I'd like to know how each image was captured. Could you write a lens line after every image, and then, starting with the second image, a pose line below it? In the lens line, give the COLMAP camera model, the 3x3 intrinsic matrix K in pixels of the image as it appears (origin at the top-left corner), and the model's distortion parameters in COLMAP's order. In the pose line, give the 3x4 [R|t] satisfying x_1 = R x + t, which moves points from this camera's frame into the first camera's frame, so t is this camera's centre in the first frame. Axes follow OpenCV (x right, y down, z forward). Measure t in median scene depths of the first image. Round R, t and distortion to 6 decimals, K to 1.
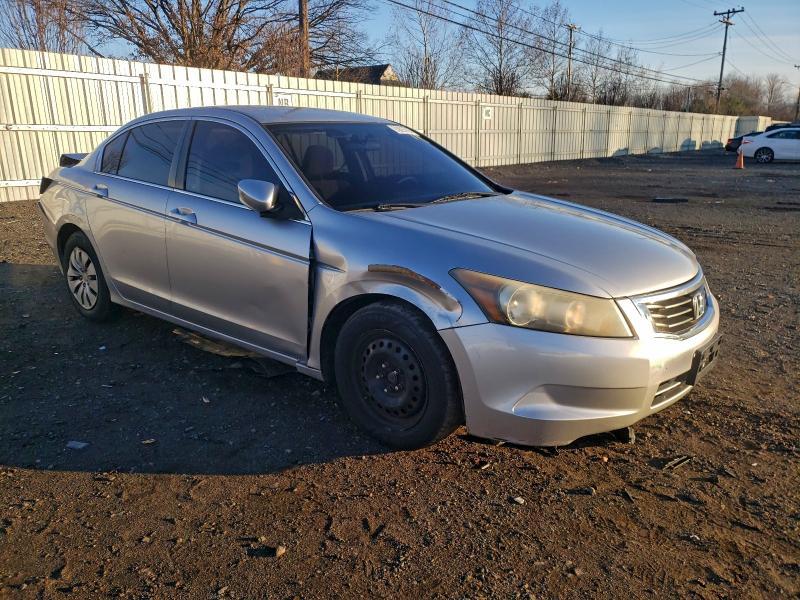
lens RADIAL K [[655.8, 0, 400.0], [0, 655.8, 300.0], [0, 0, 1]] dist [0.037614, 0.000917]
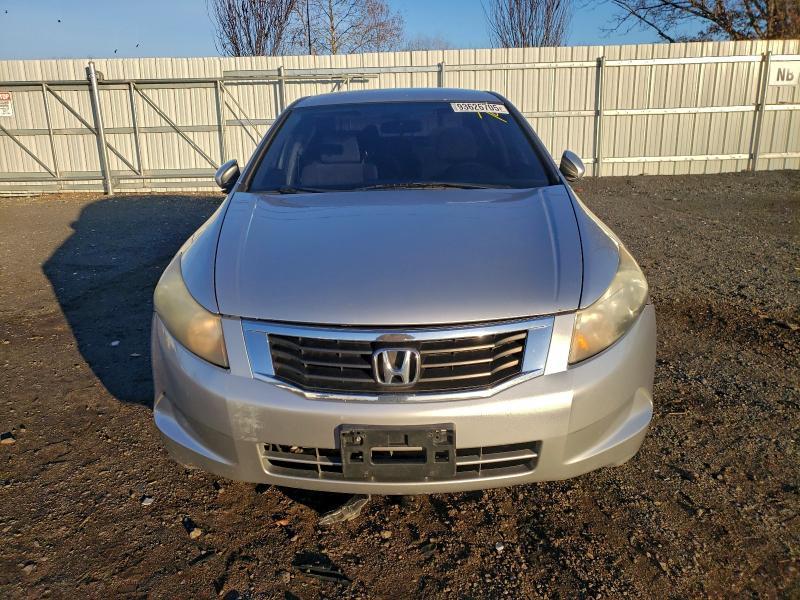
lens RADIAL K [[655.8, 0, 400.0], [0, 655.8, 300.0], [0, 0, 1]] dist [0.037614, 0.000917]
pose [[0.589332, 0.194104, -0.784227, 0.498720], [-0.178908, 0.977963, 0.107609, -0.065372], [0.787833, 0.076887, 0.611071, 0.319785]]
